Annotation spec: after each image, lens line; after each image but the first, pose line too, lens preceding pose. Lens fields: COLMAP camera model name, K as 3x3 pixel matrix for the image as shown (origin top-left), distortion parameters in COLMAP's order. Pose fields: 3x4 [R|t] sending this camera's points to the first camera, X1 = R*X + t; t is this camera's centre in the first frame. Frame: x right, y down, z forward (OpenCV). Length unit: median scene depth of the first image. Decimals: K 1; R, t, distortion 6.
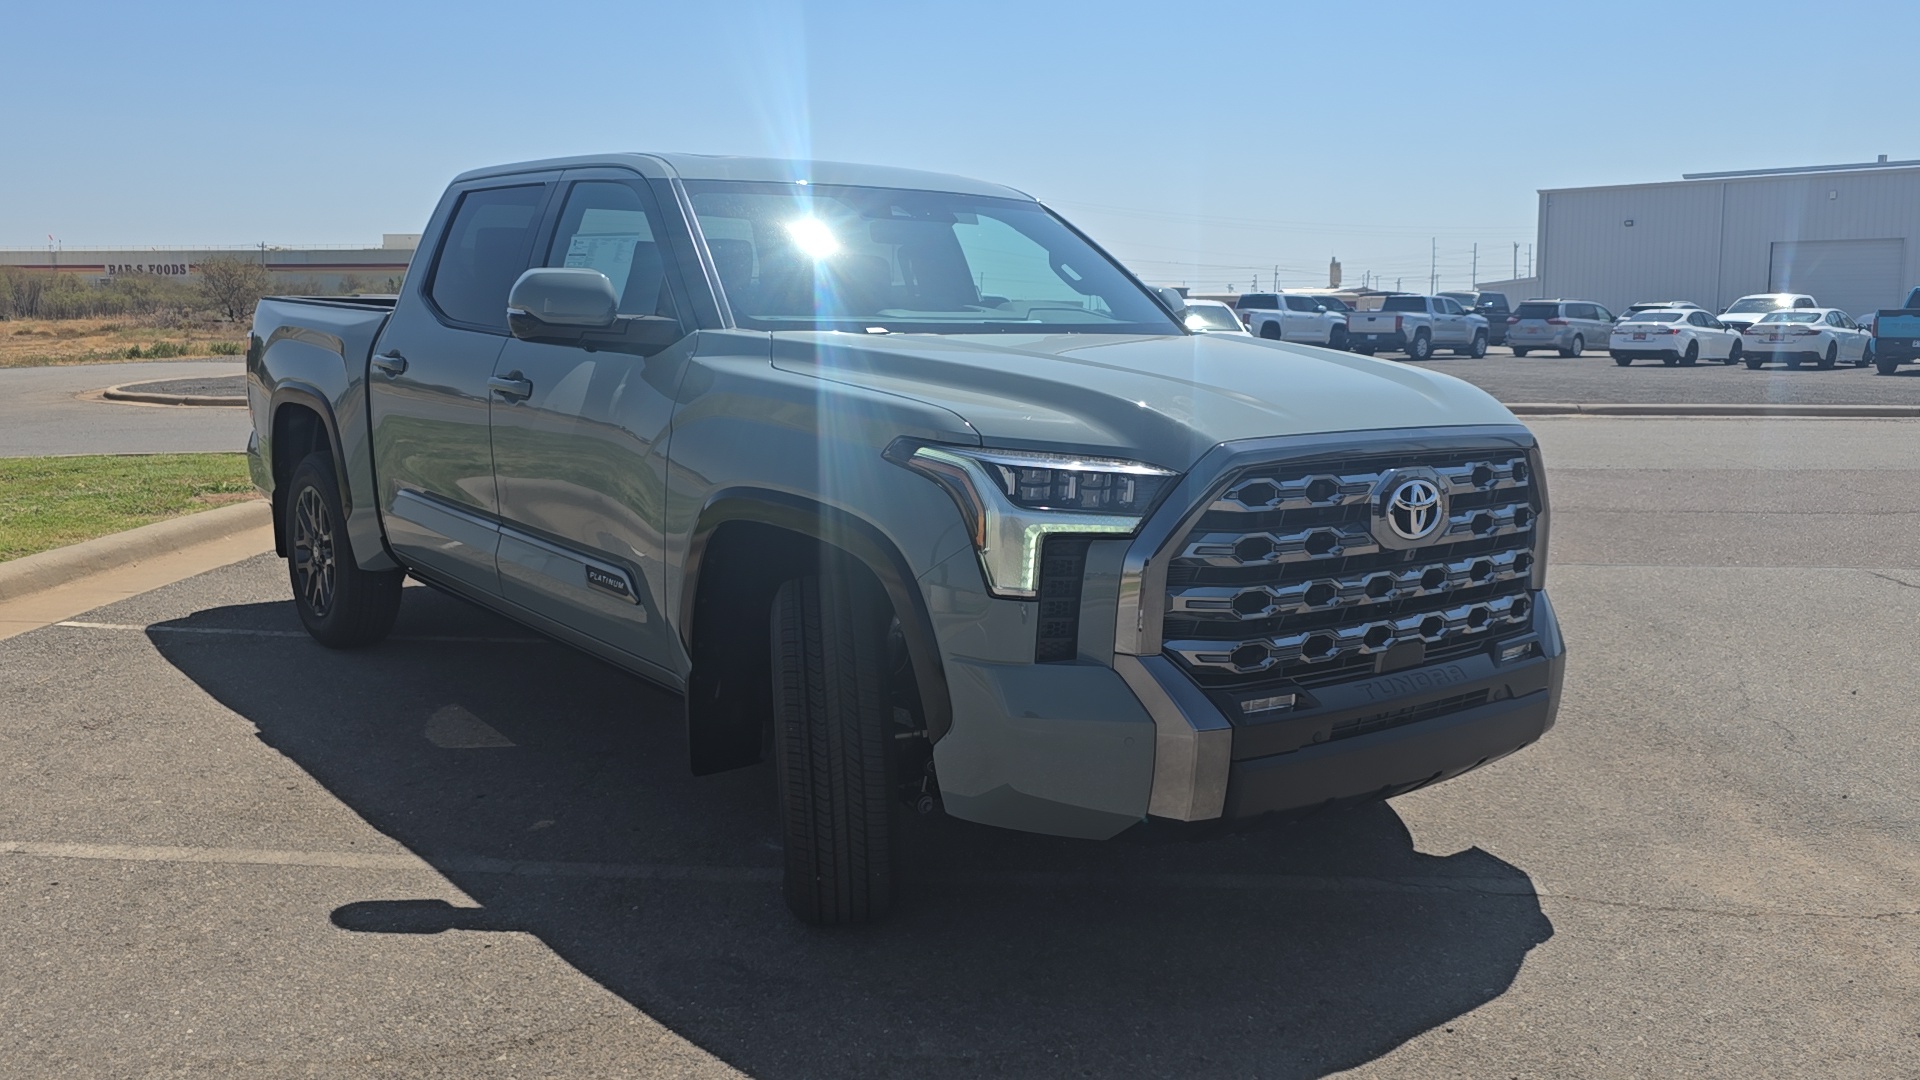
lens RADIAL K [[1579.2, 0, 960.0], [0, 1579.2, 540.0], [0, 0, 1]] dist [0.001979, -0.004632]
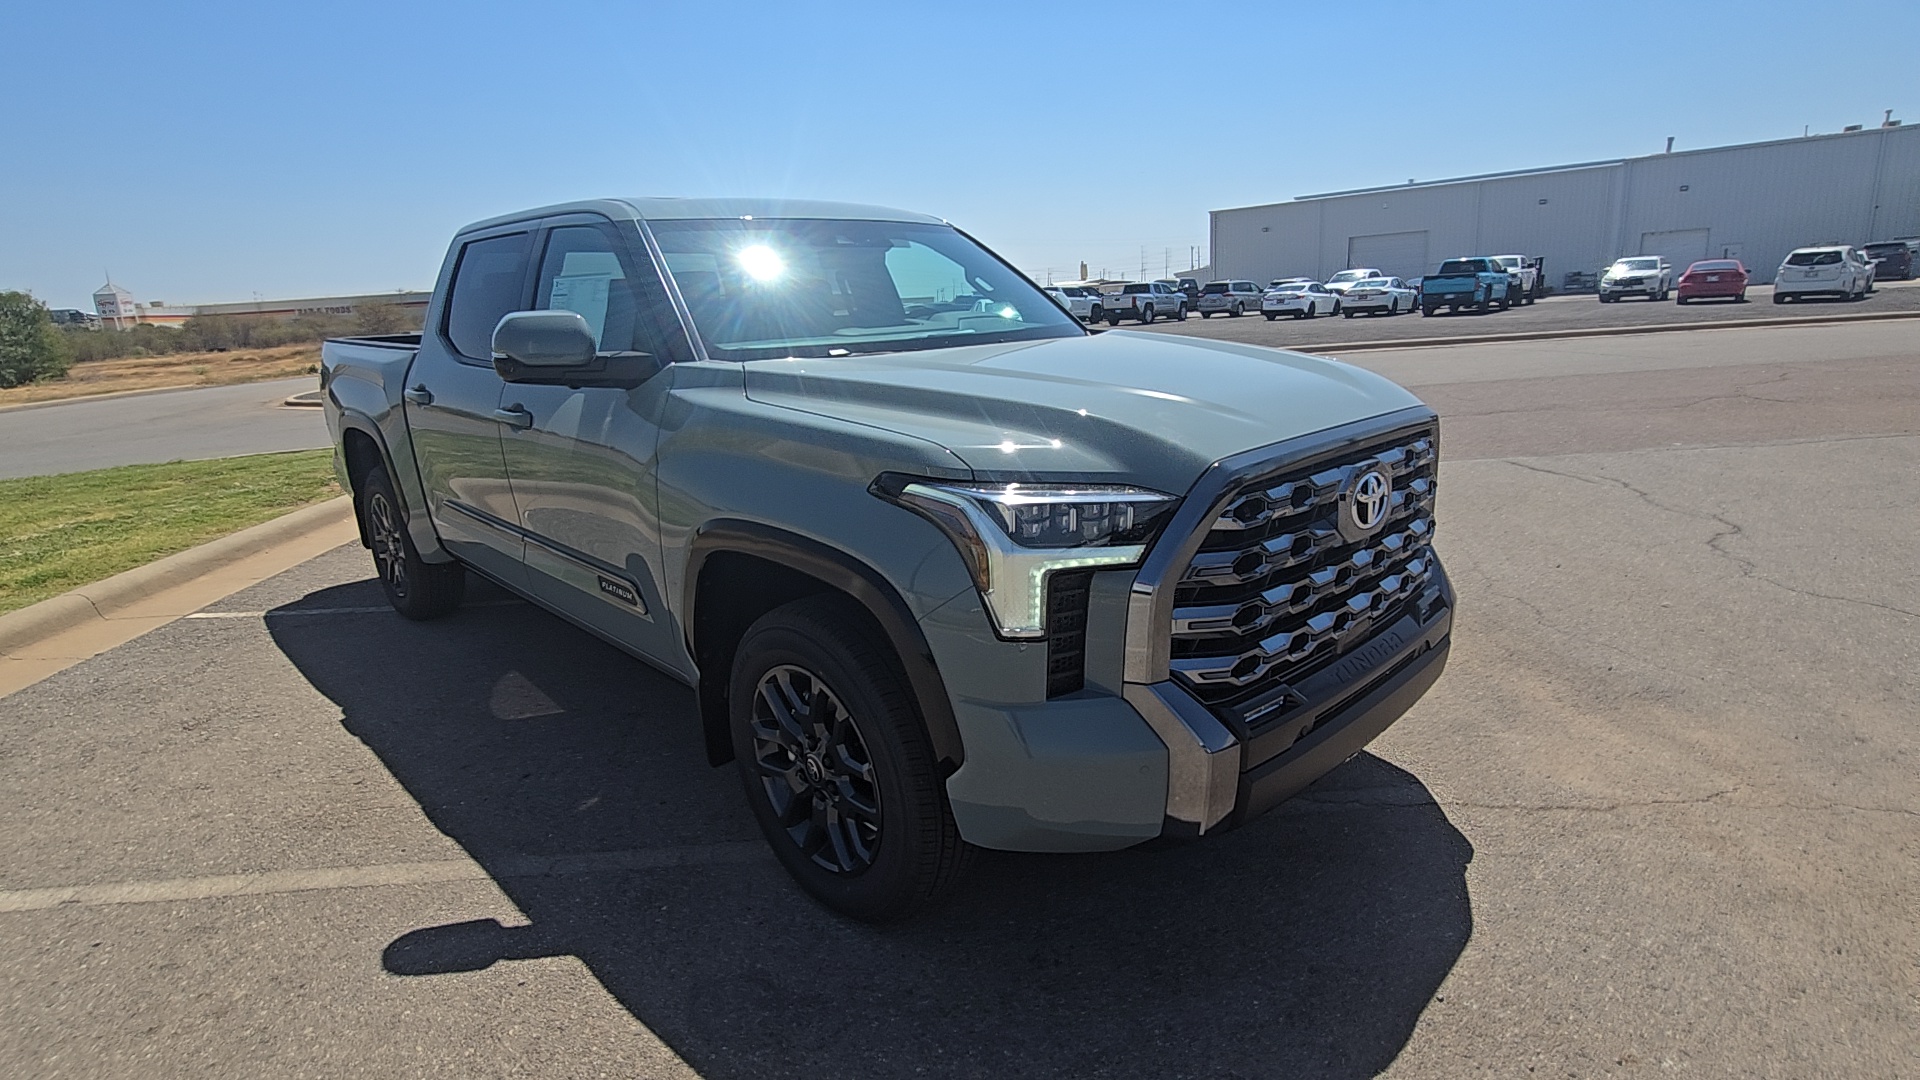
lens RADIAL K [[898.8, 0, 920.7], [0, 898.8, 542.2], [0, 0, 1]] dist [0.000704, 0.000396]
pose [[0.995574, -0.072386, 0.059938, -0.035883], [0.064979, 0.990951, 0.117447, -0.058241], [-0.067898, -0.113032, 0.991269, 0.296856]]
